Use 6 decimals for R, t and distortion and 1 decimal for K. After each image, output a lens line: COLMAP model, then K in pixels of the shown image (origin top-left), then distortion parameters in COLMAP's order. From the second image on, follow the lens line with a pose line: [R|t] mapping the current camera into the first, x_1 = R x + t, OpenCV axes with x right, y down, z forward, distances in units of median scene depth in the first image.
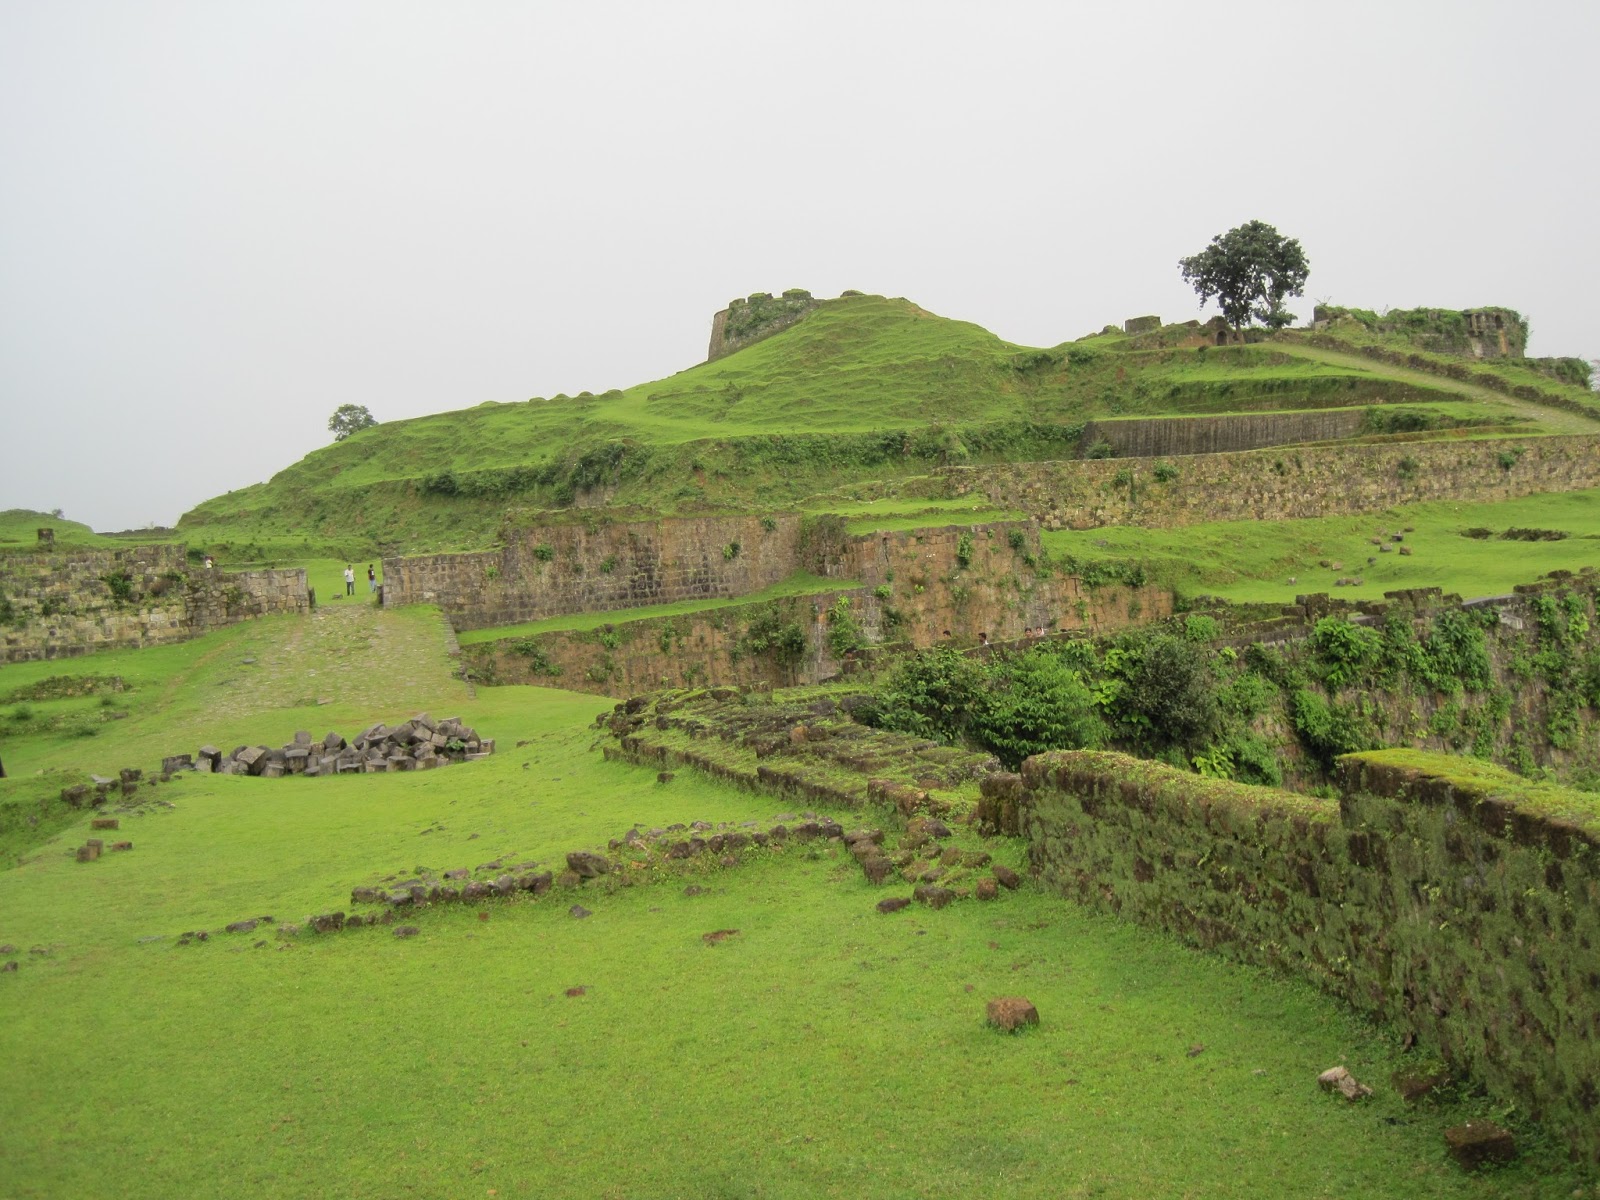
lens RADIAL K [[1646.9, 0, 800.0], [0, 1646.9, 600.0], [0, 0, 1]] dist [-0.170396, 0.130894]
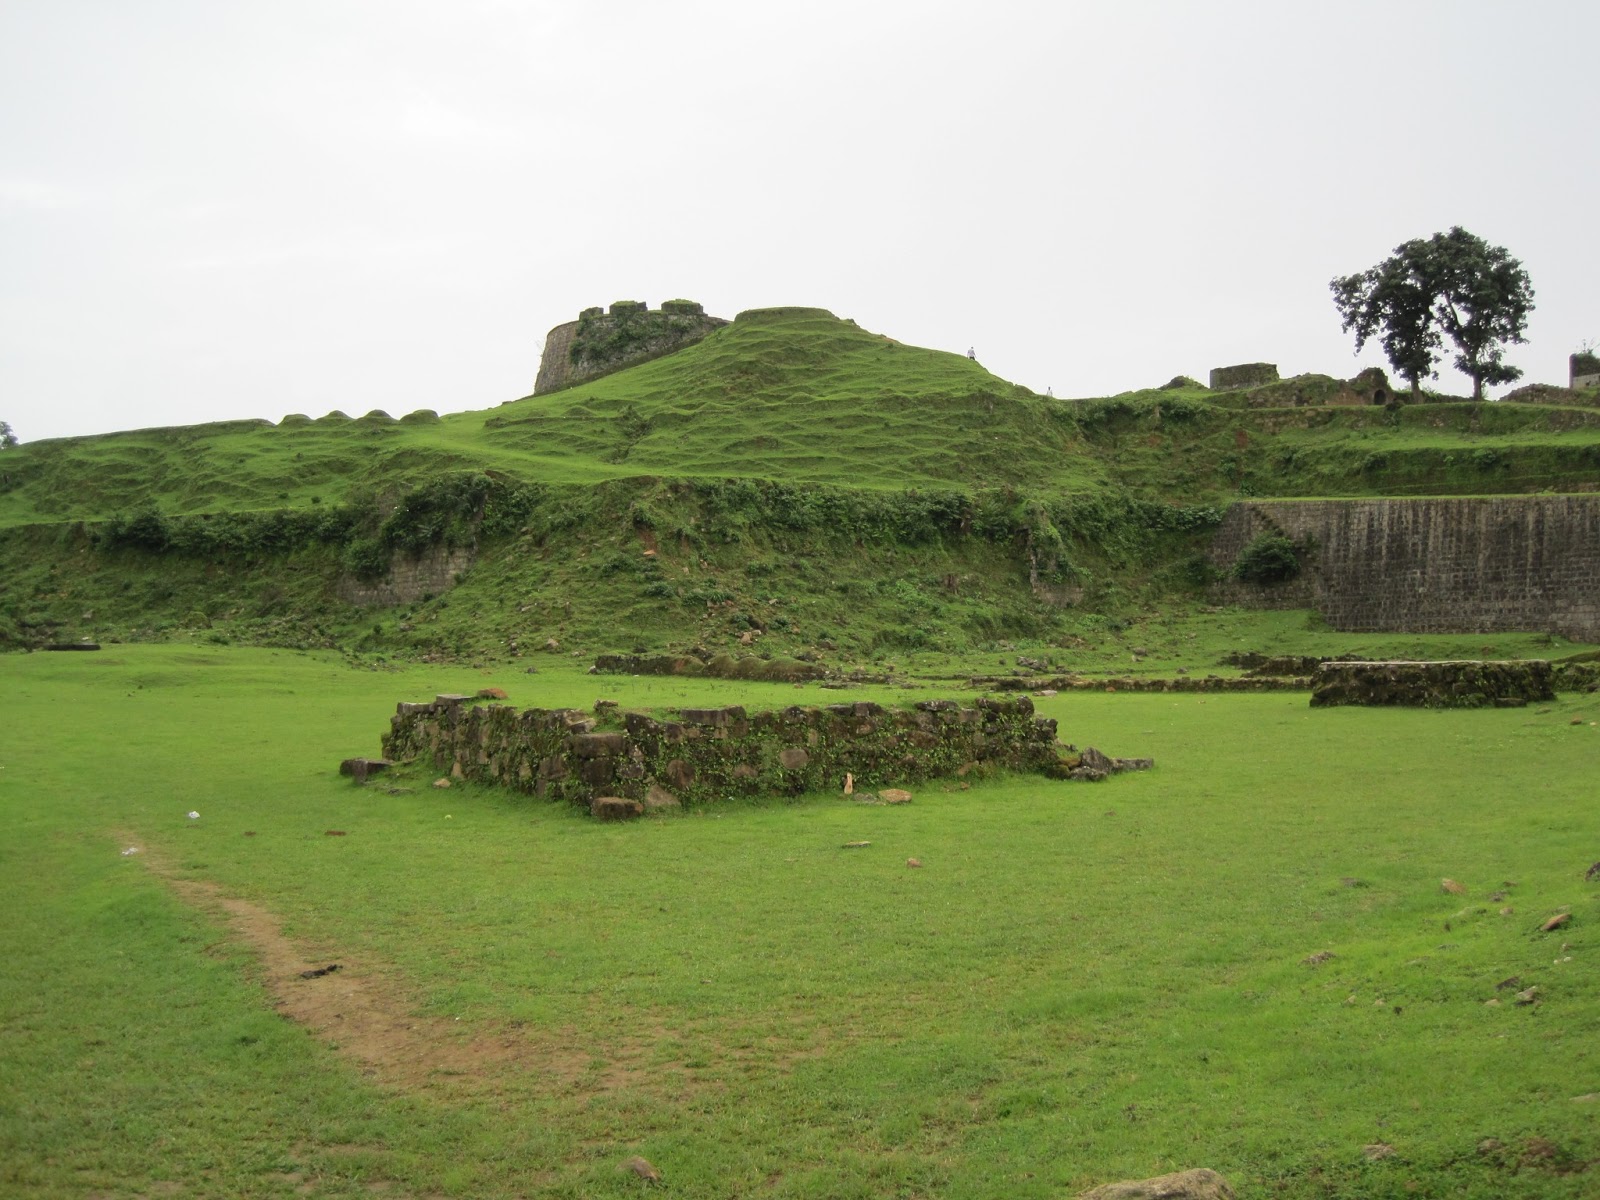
lens RADIAL K [[1646.9, 0, 800.0], [0, 1646.9, 600.0], [0, 0, 1]] dist [-0.170396, 0.130894]
pose [[0.974198, 0.065992, 0.215831, -0.112188], [-0.048072, 0.995026, -0.087254, -0.007531], [-0.220516, 0.074627, 0.972524, 0.390078]]
